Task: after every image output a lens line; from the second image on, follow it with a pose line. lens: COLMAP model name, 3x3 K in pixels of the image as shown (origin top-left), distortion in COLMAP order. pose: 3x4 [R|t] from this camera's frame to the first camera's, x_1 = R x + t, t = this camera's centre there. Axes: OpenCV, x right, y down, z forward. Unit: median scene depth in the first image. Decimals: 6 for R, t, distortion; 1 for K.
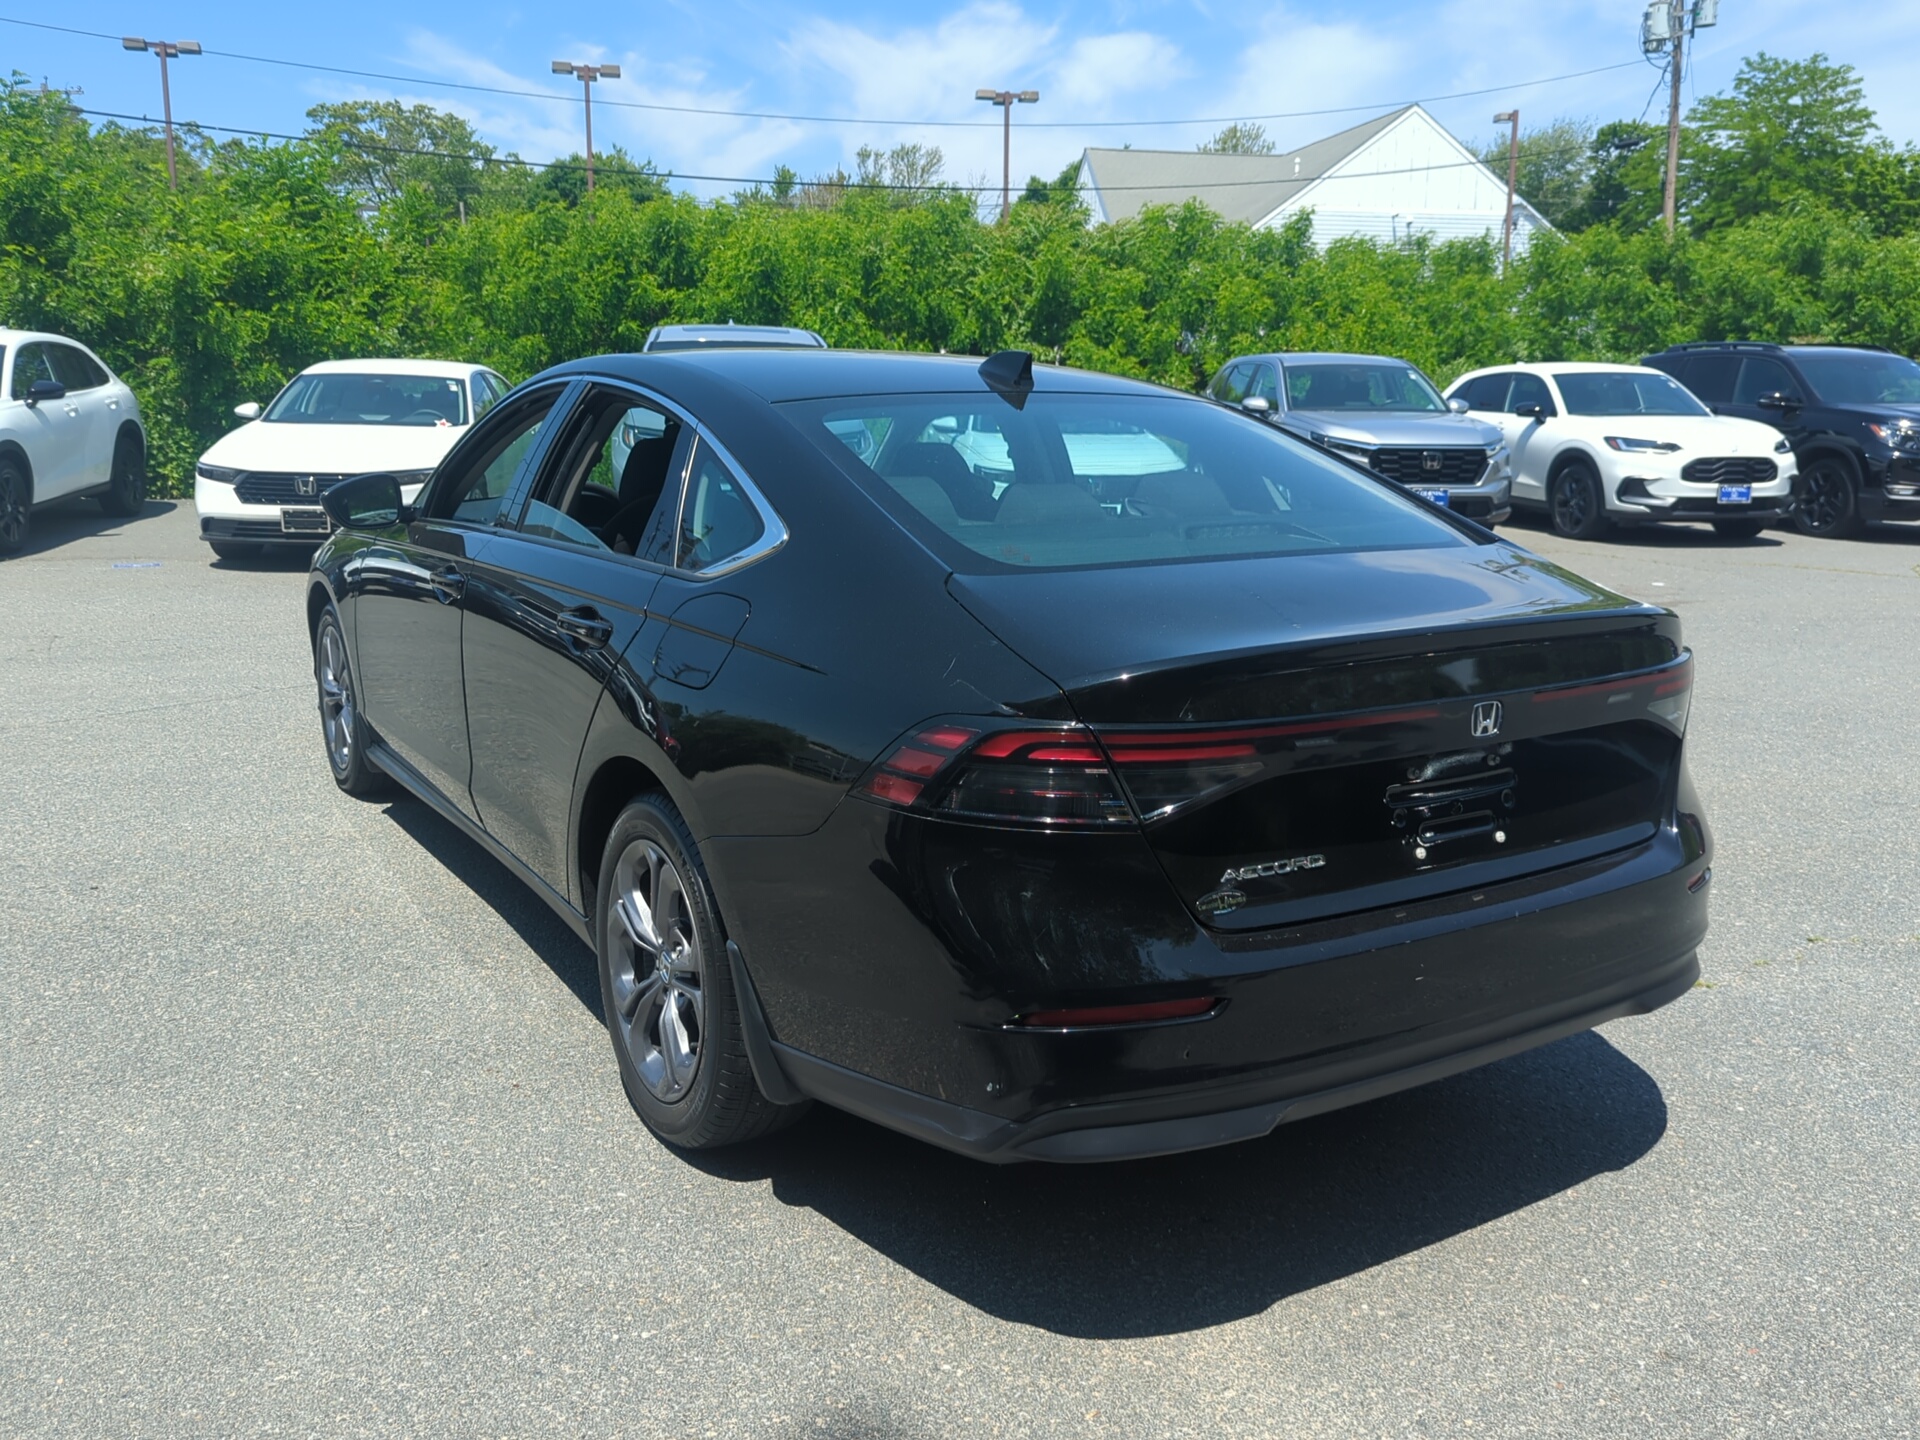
lens RADIAL K [[1557.6, 0, 983.2], [0, 1557.6, 690.2], [0, 0, 1]] dist [0.054502, -0.051234]
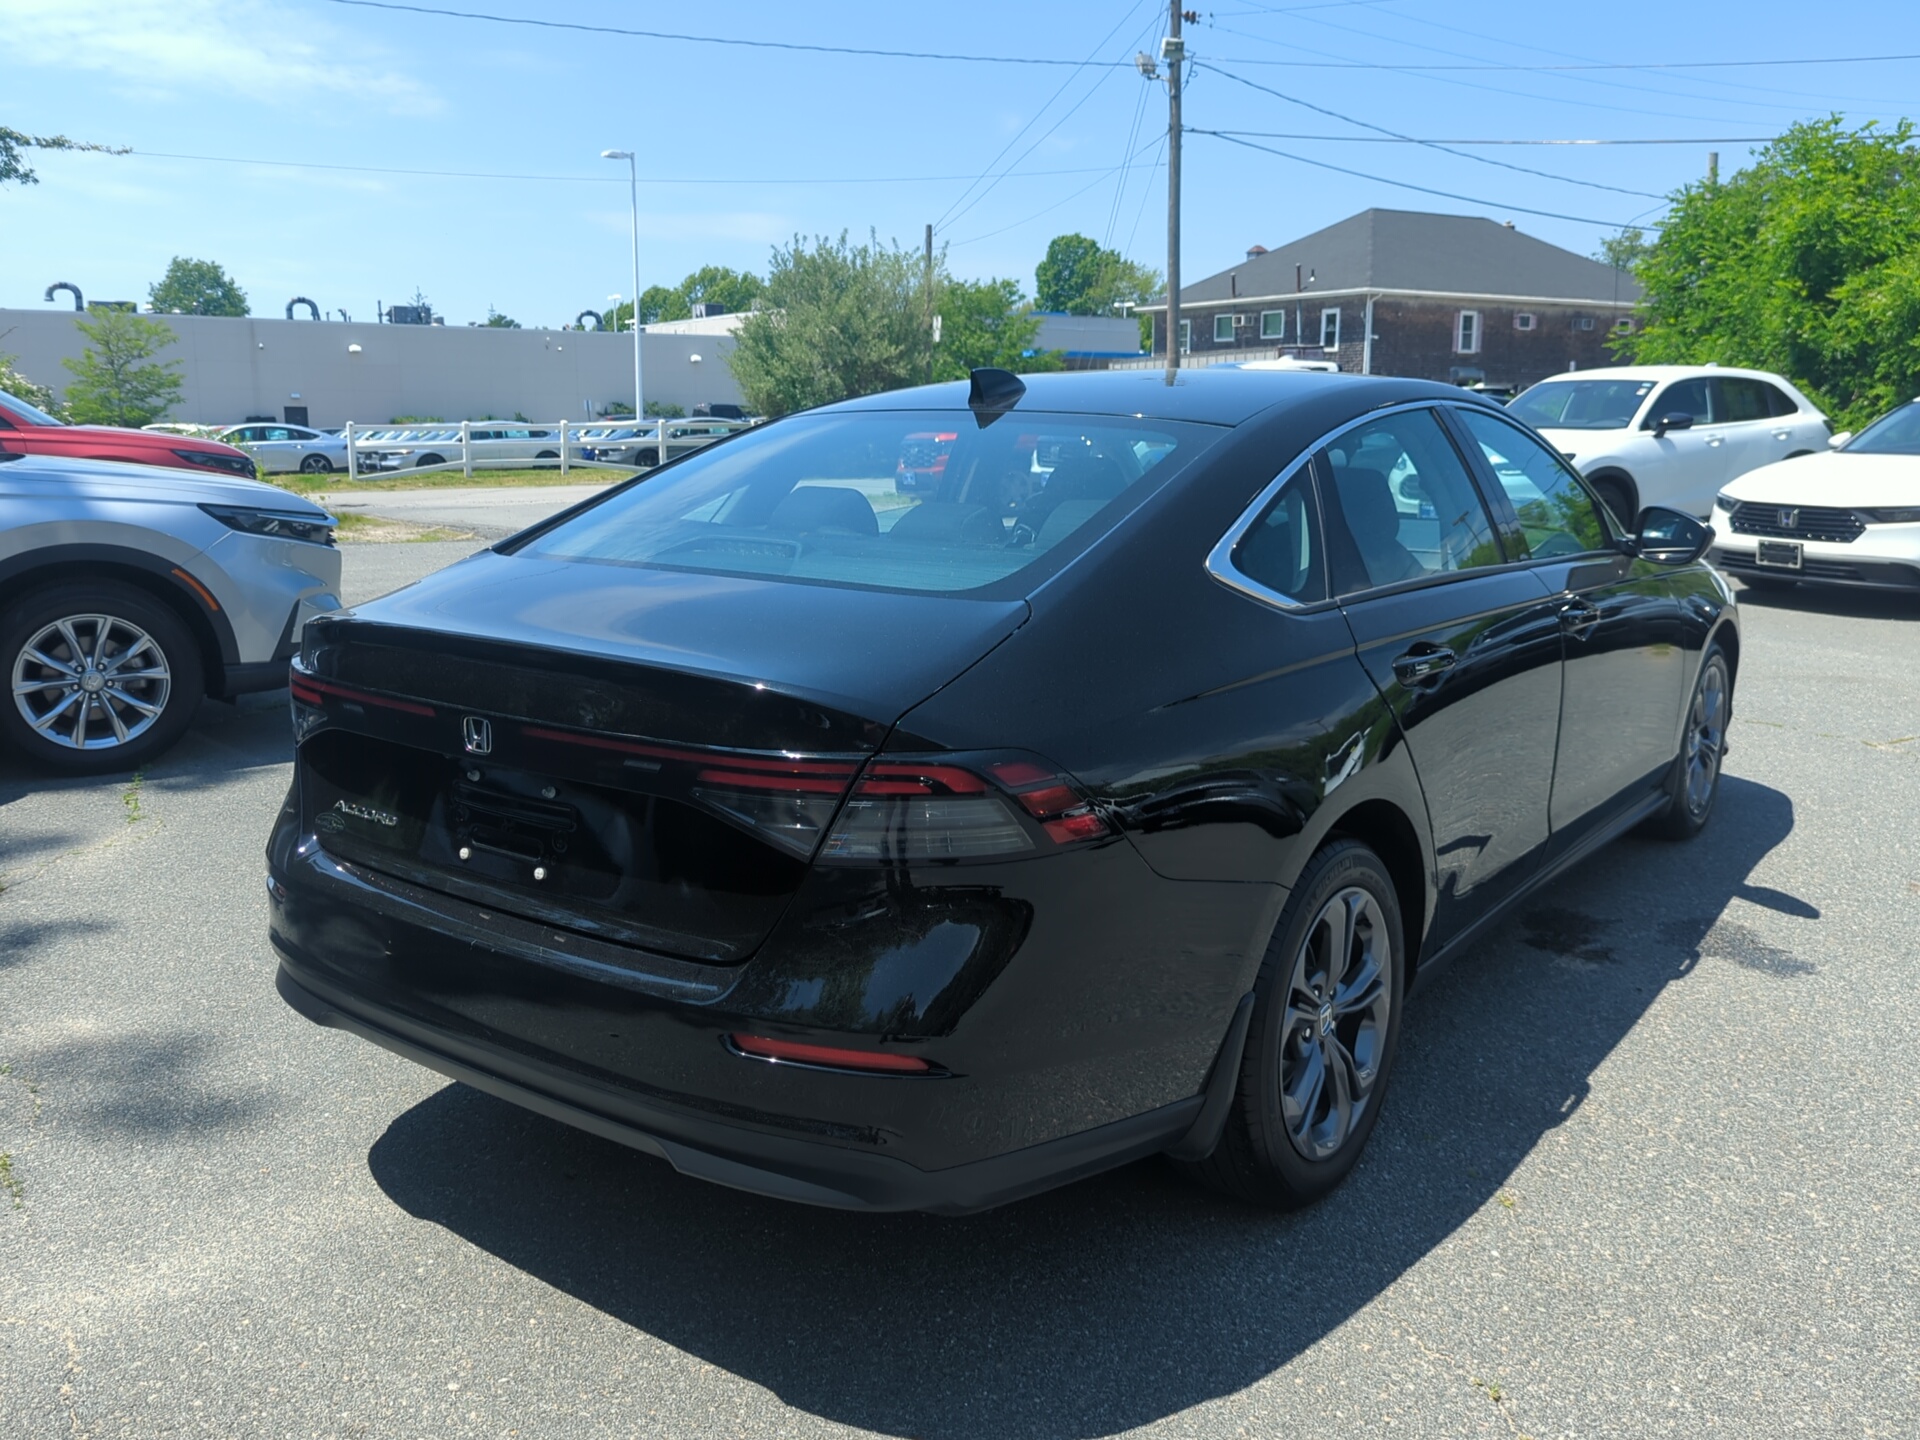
lens RADIAL K [[1557.6, 0, 987.4], [0, 1557.6, 701.9], [0, 0, 1]] dist [0.054502, -0.051234]
pose [[0.359537, 0.159957, -0.919319, 0.124194], [-0.172967, 0.979549, 0.102791, -0.014671], [0.916960, 0.122055, 0.379851, 0.085746]]
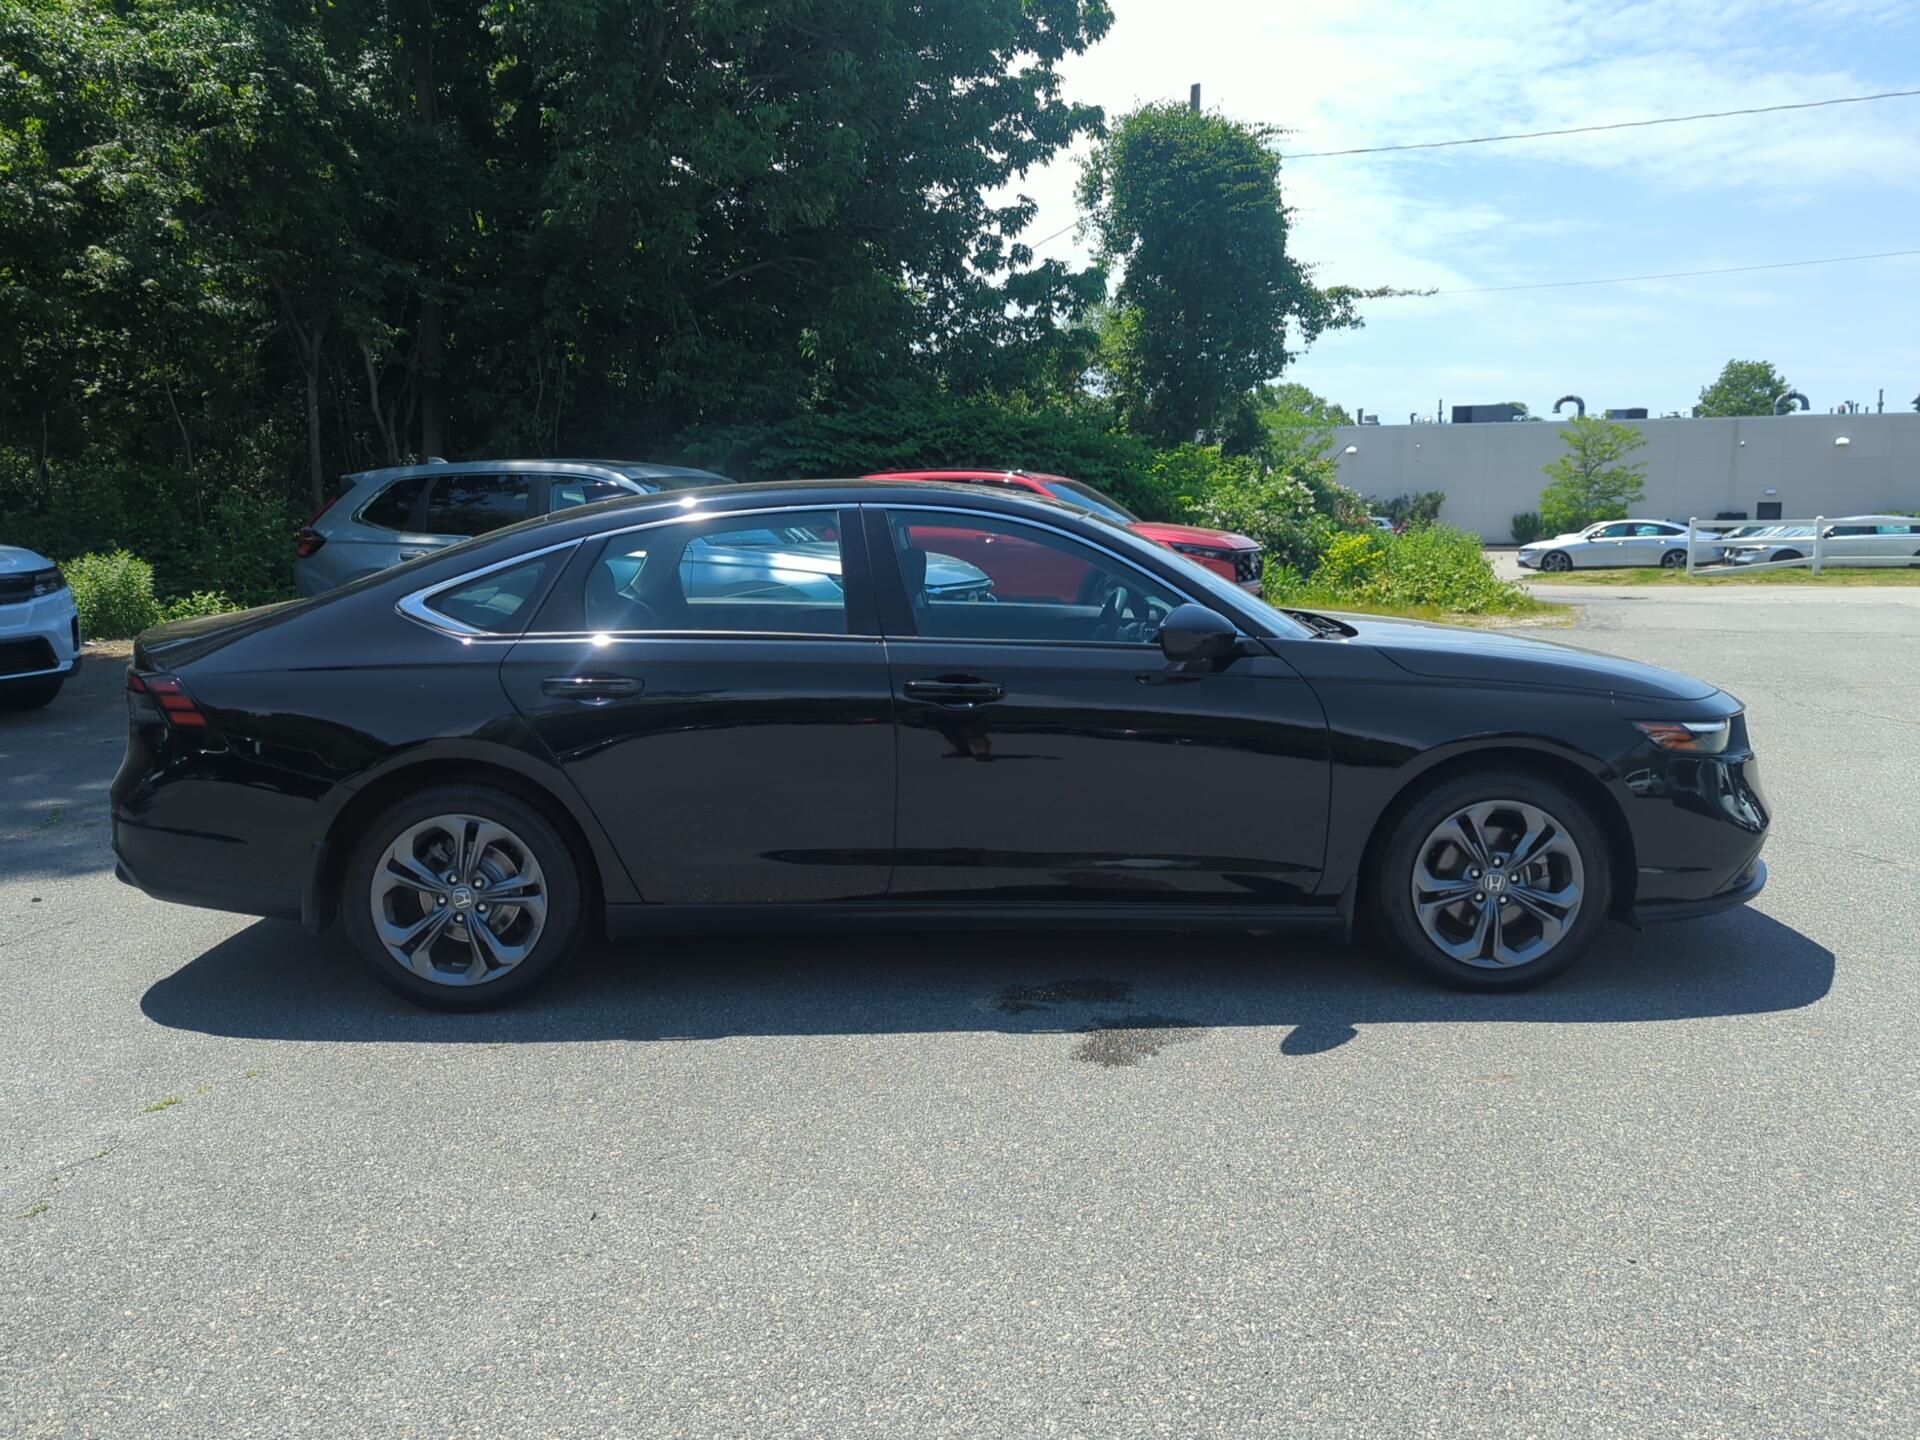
lens RADIAL K [[1557.6, 0, 970.6], [0, 1557.6, 714.4], [0, 0, 1]] dist [0.054502, -0.051234]
pose [[-0.537215, 0.100978, -0.837379, 0.146841], [-0.158730, 0.962965, 0.217954, -0.051048], [0.828375, 0.250005, -0.501290, 0.277530]]
